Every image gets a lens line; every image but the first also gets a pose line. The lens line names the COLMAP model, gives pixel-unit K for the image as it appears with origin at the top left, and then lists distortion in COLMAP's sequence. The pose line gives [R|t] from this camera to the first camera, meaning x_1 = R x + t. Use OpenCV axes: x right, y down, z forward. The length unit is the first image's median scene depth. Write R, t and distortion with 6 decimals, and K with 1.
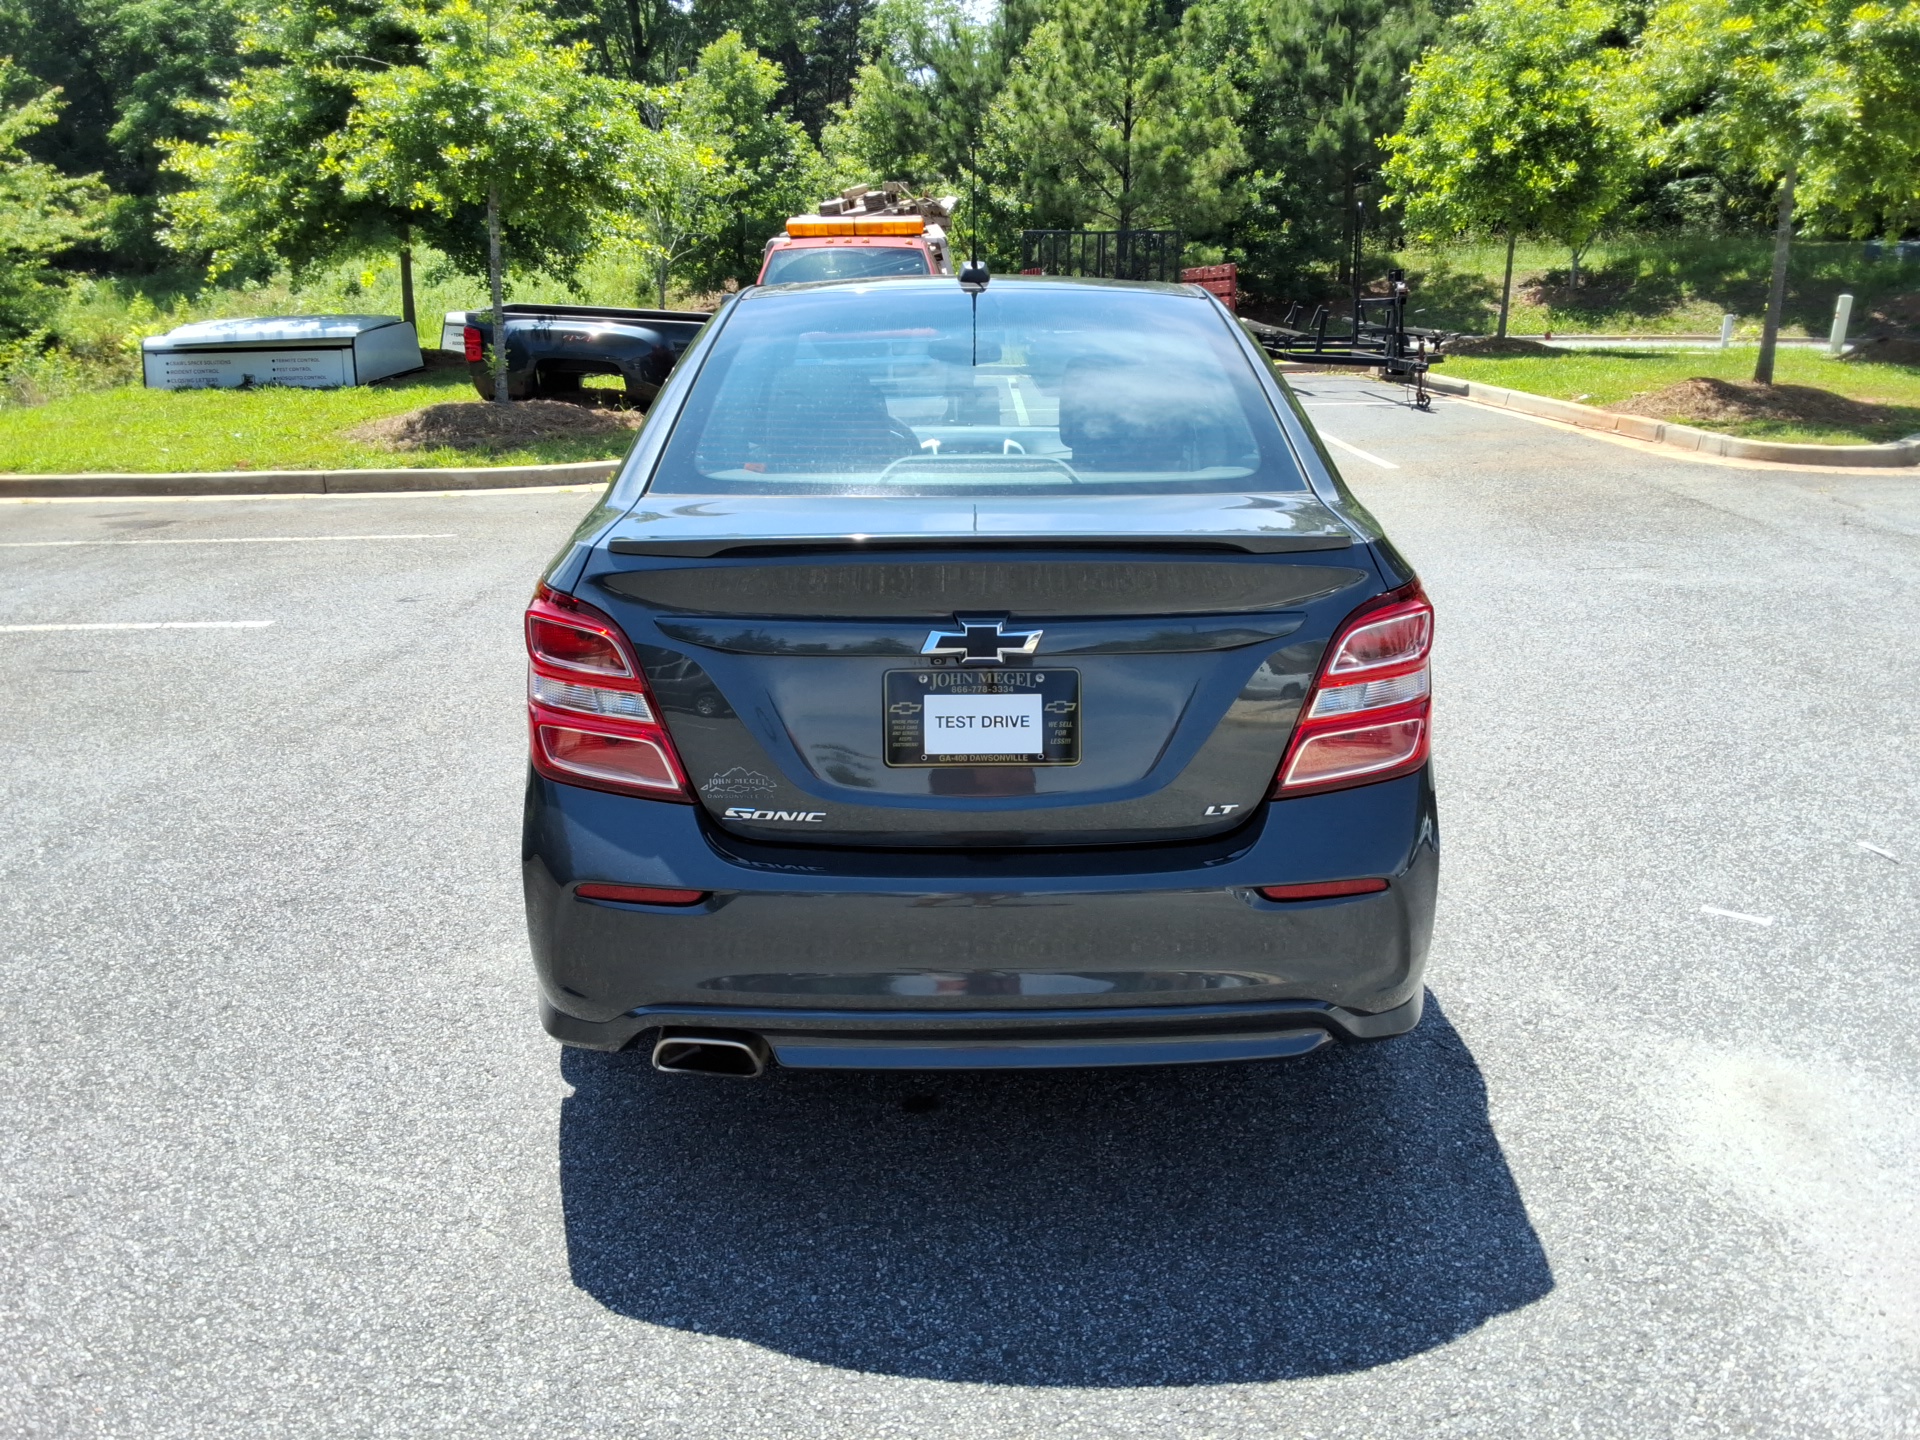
lens RADIAL K [[1549.6, 0, 977.7], [0, 1549.6, 698.8], [0, 0, 1]] dist [0.117966, -0.193672]
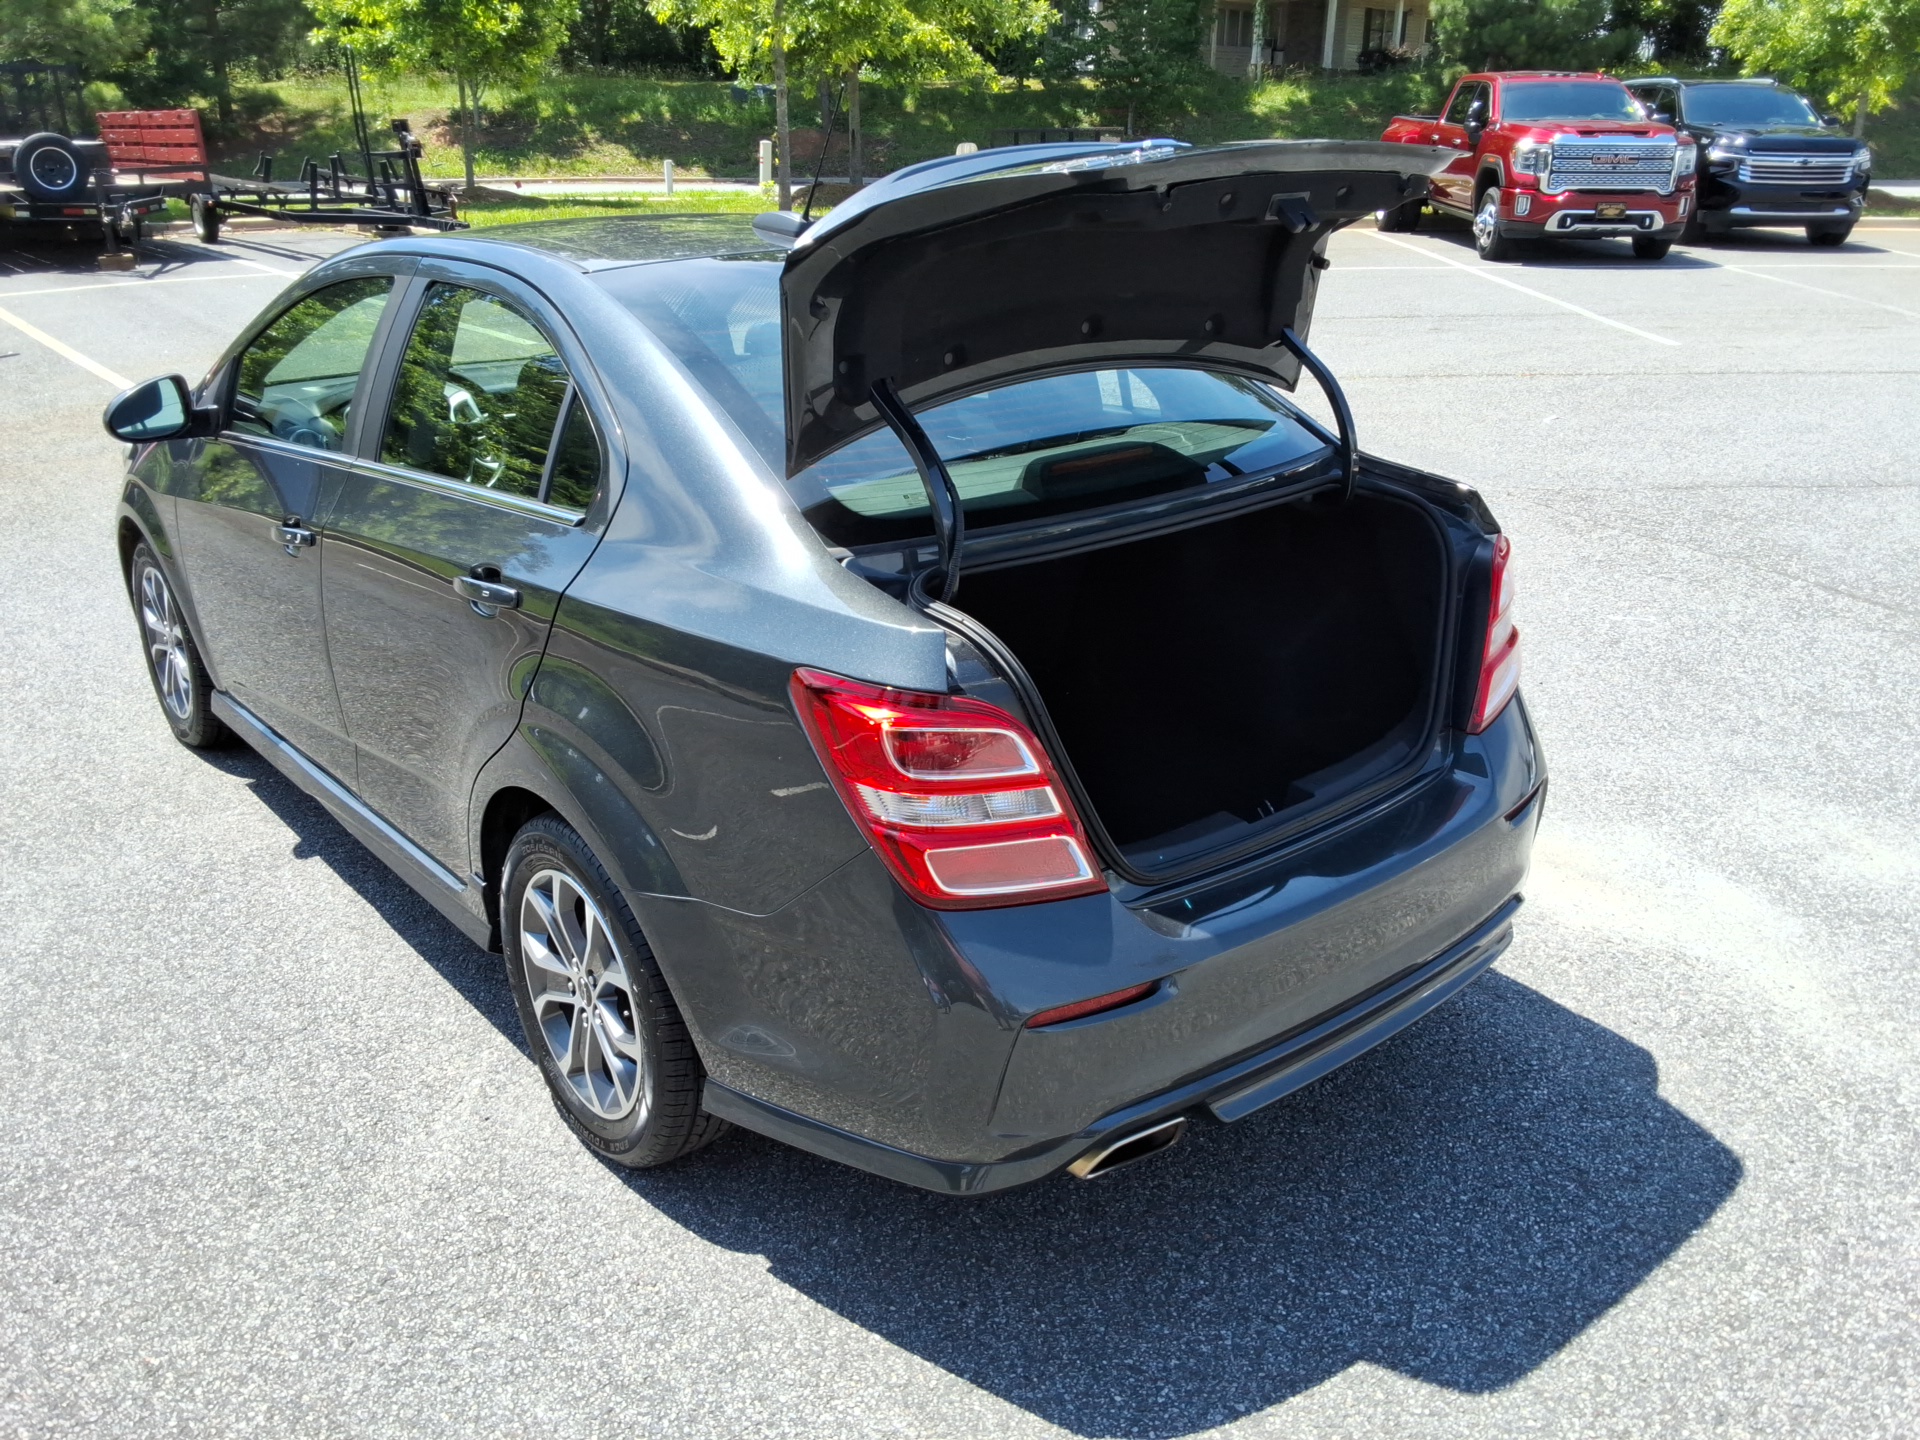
lens RADIAL K [[1549.6, 0, 983.0], [0, 1549.6, 691.3], [0, 0, 1]] dist [0.117966, -0.193672]
pose [[0.769295, -0.220178, 0.599755, -0.097475], [0.162775, 0.975308, 0.149259, -0.024771], [-0.617810, -0.017199, 0.786139, 0.043270]]
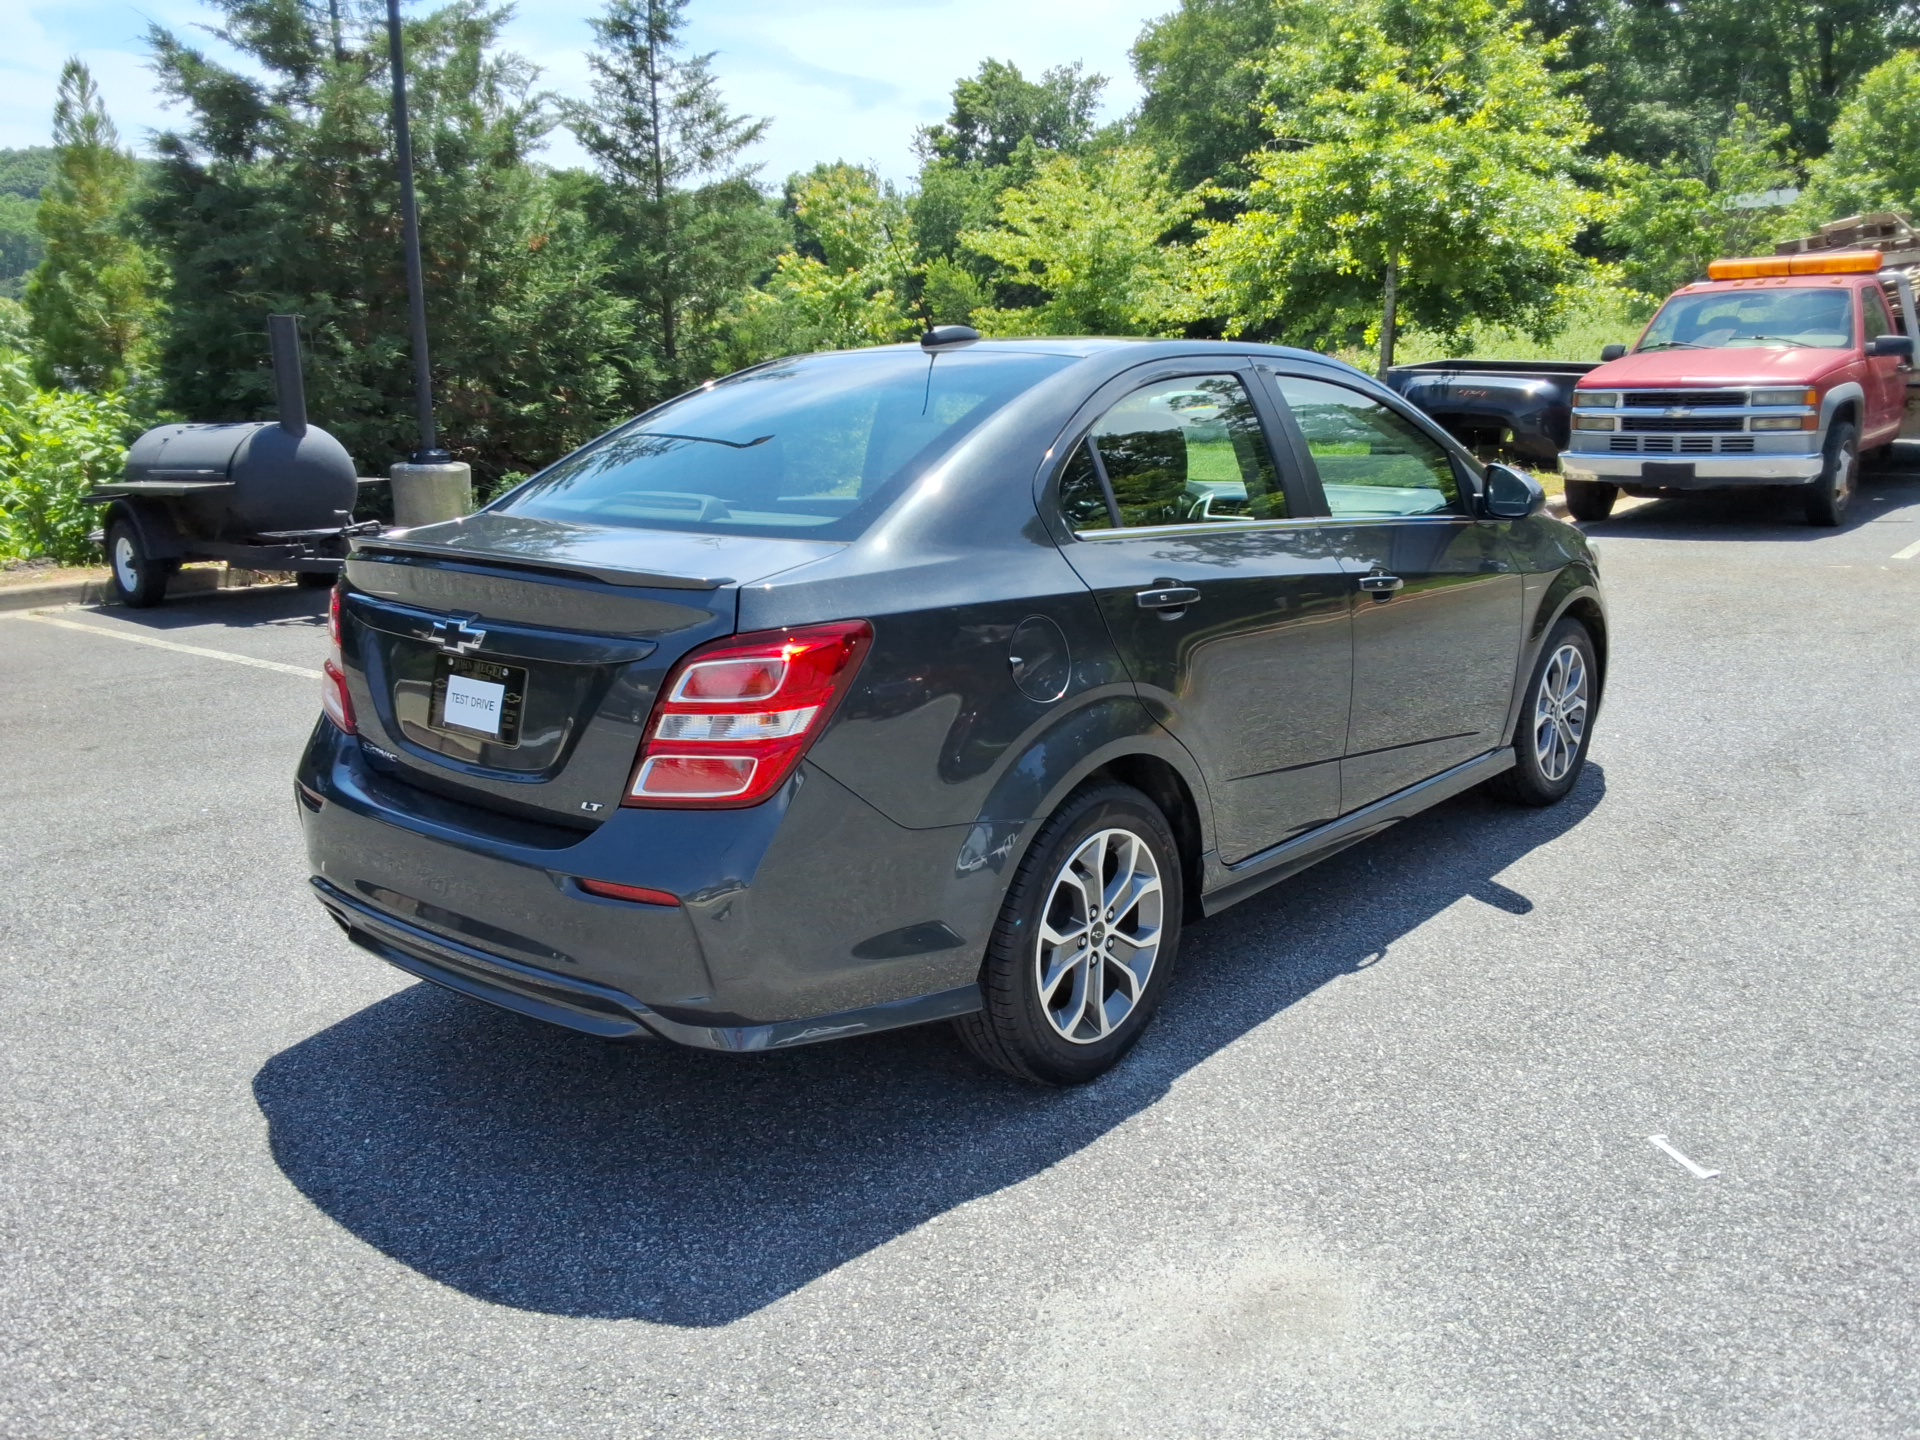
lens RADIAL K [[1549.6, 0, 965.5], [0, 1549.6, 695.3], [0, 0, 1]] dist [0.117966, -0.193672]
pose [[0.754092, 0.126846, -0.644403, 0.140860], [-0.149426, 0.988576, 0.019733, -0.009385], [0.639545, 0.081411, 0.764431, 0.038032]]
